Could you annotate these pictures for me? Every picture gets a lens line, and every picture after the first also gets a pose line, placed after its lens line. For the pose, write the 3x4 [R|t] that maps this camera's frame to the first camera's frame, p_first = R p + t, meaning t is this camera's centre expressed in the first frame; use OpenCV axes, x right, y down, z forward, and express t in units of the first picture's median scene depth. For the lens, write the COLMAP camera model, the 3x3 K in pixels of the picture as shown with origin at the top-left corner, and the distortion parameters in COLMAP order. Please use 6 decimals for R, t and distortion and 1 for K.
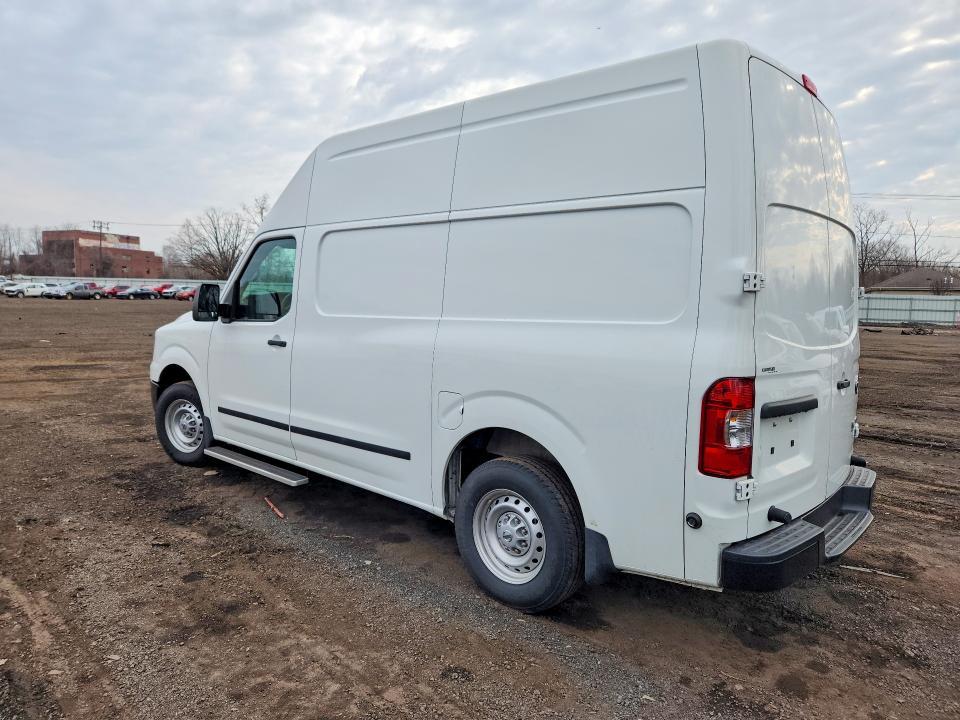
lens RADIAL K [[711.1, 0, 473.7], [0, 711.1, 359.2], [0, 0, 1]] dist [0.005495, 0.001690]
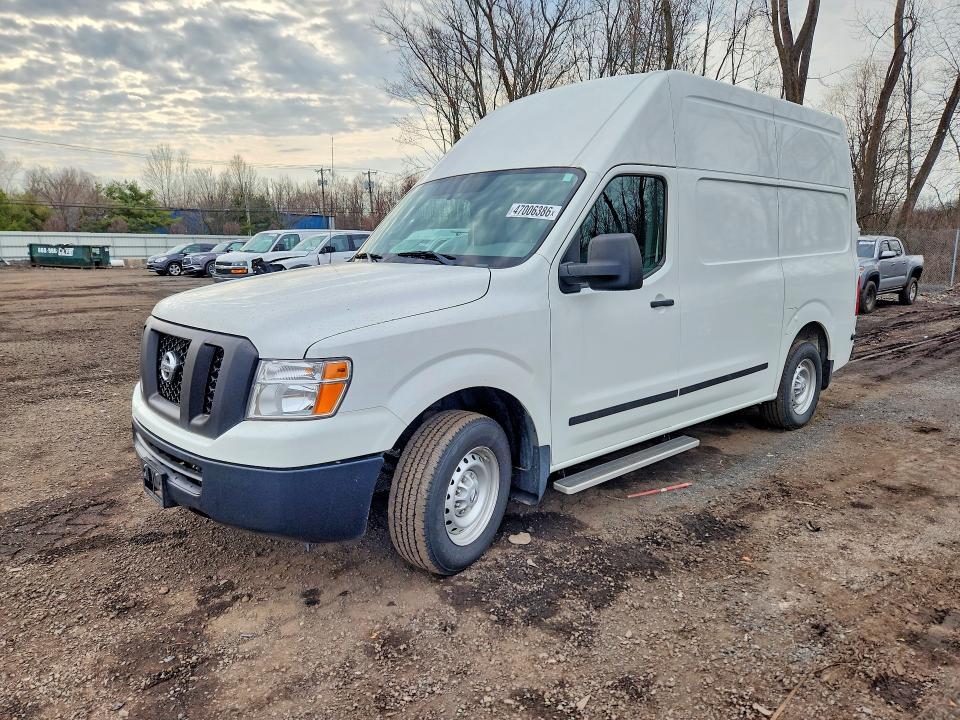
lens RADIAL K [[711.1, 0, 473.7], [0, 711.1, 359.2], [0, 0, 1]] dist [0.005495, 0.001690]
pose [[0.040706, -0.187349, 0.981450, -1.270364], [0.092760, 0.978730, 0.182982, -0.150108], [-0.994856, 0.083590, 0.057219, 1.320020]]
